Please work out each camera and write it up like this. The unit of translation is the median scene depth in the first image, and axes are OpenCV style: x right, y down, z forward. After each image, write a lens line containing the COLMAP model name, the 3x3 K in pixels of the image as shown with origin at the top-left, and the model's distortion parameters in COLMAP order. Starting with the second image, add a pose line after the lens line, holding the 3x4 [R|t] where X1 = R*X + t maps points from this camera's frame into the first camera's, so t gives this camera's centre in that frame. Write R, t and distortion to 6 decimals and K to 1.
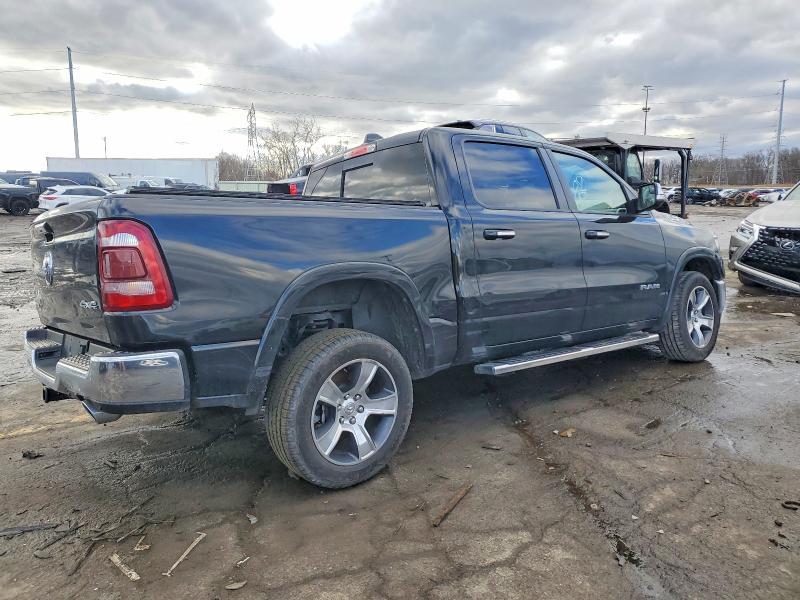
lens RADIAL K [[646.7, 0, 400.0], [0, 646.7, 300.0], [0, 0, 1]] dist [0.012399, 0.014981]
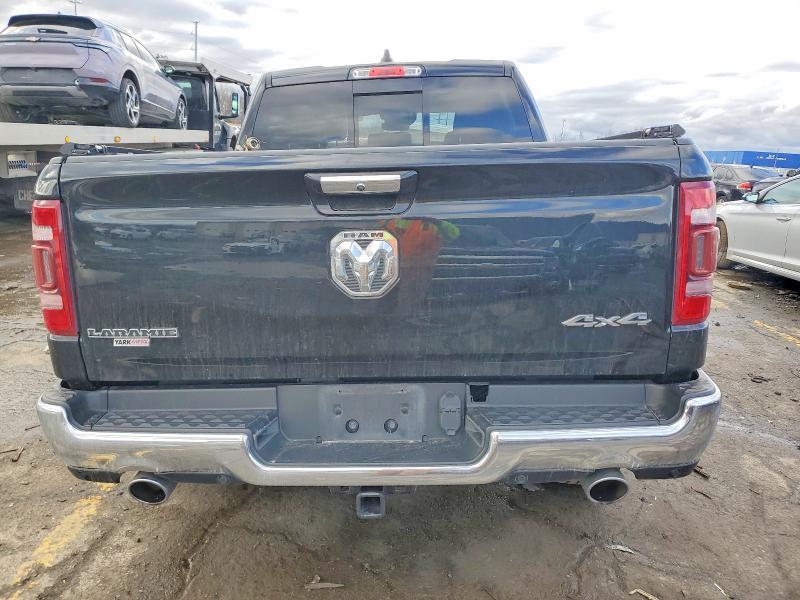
lens RADIAL K [[646.7, 0, 400.0], [0, 646.7, 300.0], [0, 0, 1]] dist [0.012399, 0.014981]
pose [[0.650780, -0.135971, 0.746992, -0.663042], [0.056593, 0.989784, 0.130861, -0.061657], [-0.757154, -0.042887, 0.651827, 0.473317]]
